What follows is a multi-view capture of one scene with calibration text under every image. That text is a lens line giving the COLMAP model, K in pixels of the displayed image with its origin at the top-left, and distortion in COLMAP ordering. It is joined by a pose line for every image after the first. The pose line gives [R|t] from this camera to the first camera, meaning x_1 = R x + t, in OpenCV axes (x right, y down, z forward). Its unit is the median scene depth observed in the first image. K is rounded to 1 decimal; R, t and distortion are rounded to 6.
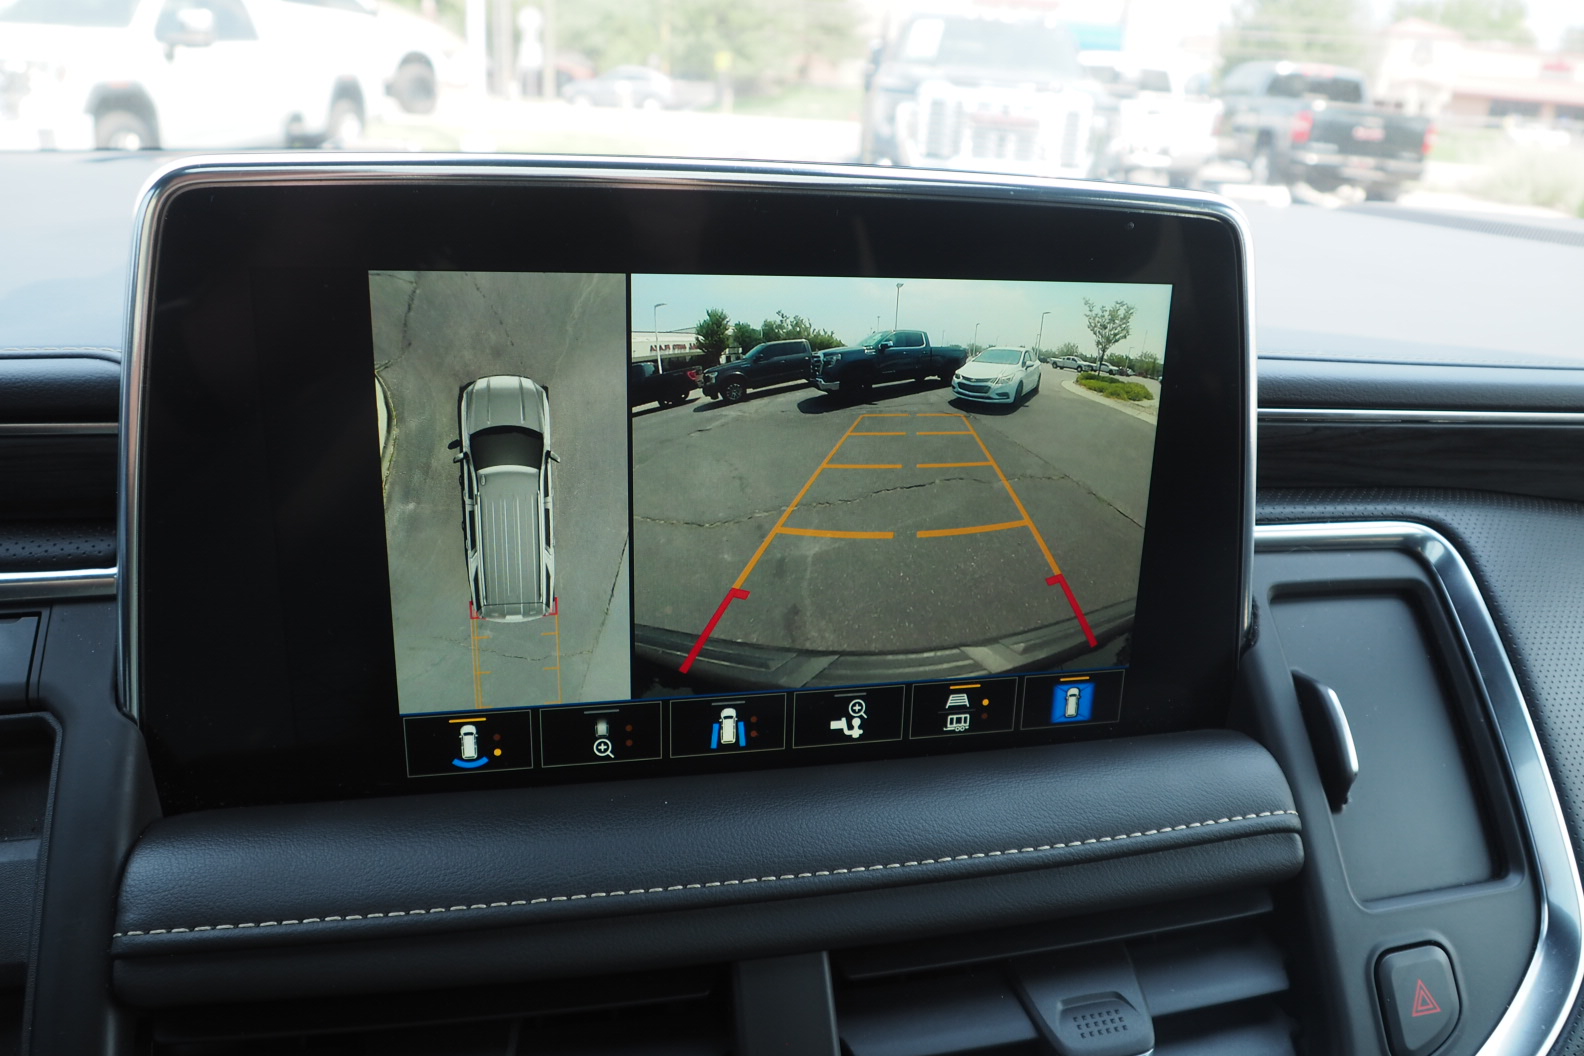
lens RADIAL K [[1123.4, 0, 806.3], [0, 1123.4, 522.5], [0, 0, 1]] dist [-0.030134, 0.000878]
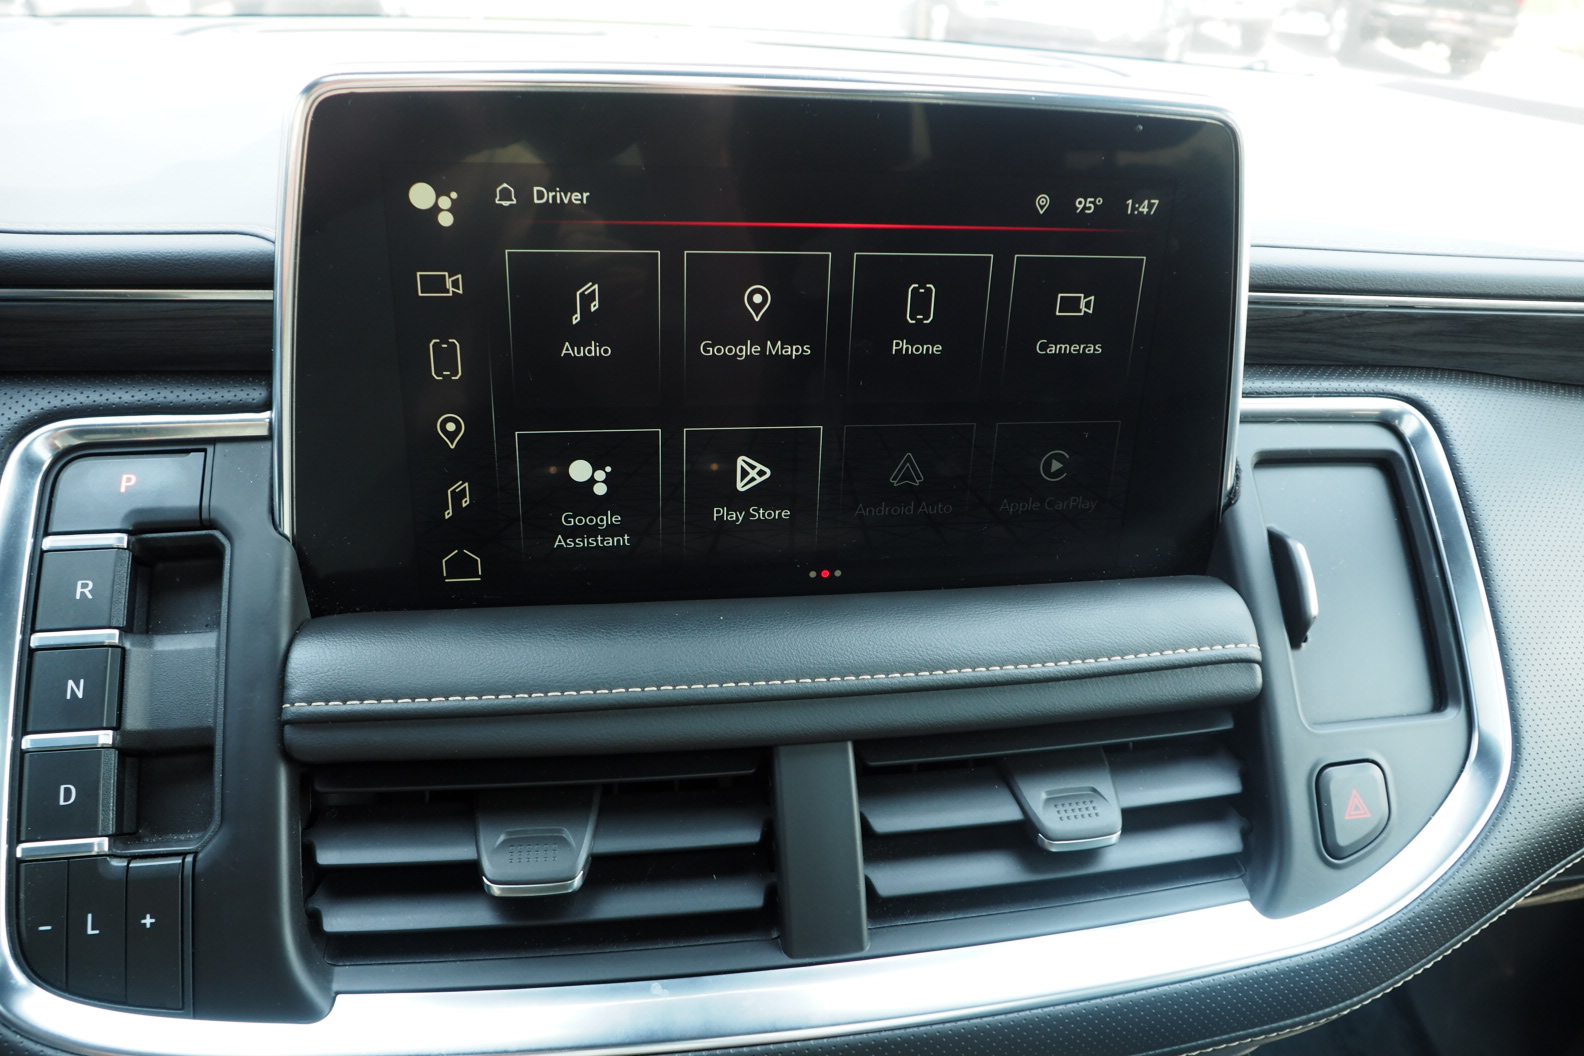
lens RADIAL K [[1123.4, 0, 792.6], [0, 1123.4, 524.5], [0, 0, 1]] dist [-0.030134, 0.000878]
pose [[0.998574, 0.026613, -0.046285, 0.004376], [-0.020778, 0.992281, 0.122260, 0.000967], [0.049181, -0.121124, 0.991418, -0.169339]]
